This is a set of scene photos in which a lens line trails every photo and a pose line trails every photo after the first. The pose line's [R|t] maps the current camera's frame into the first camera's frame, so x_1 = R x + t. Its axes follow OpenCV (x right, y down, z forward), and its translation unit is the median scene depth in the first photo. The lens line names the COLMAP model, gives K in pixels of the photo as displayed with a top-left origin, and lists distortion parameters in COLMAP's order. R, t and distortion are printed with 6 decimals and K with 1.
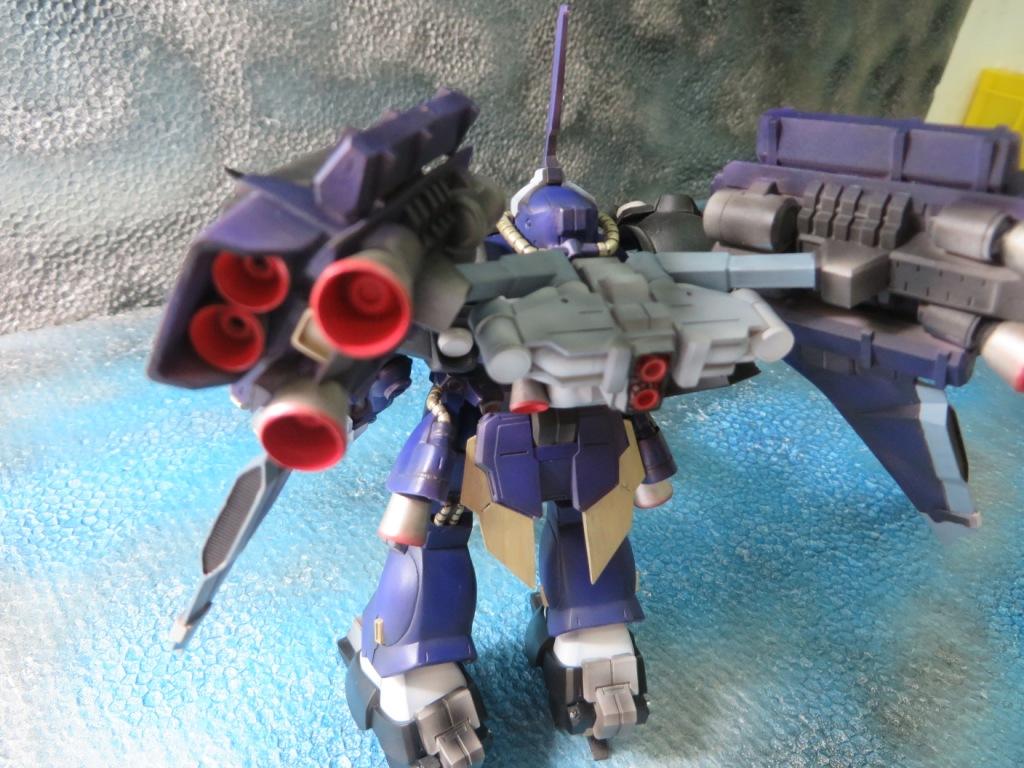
lens RADIAL K [[764.1, 0, 514.6], [0, 764.1, 389.8], [0, 0, 1]] dist [-0.018936, -0.000149]
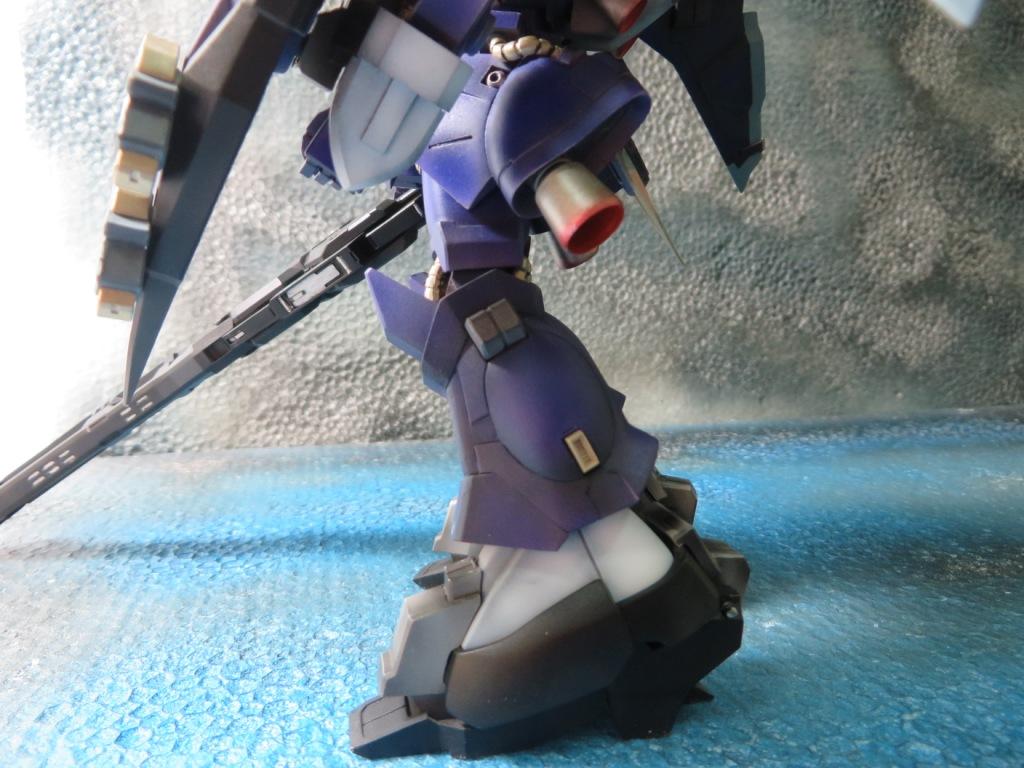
lens RADIAL K [[764.1, 0, 511.6], [0, 764.1, 385.7], [0, 0, 1]] dist [-0.018936, -0.000149]
pose [[0.901816, -0.066372, -0.426992, 0.017478], [-0.132912, 0.897625, -0.420242, 0.190351], [0.411171, 0.435733, 0.800672, 0.281419]]
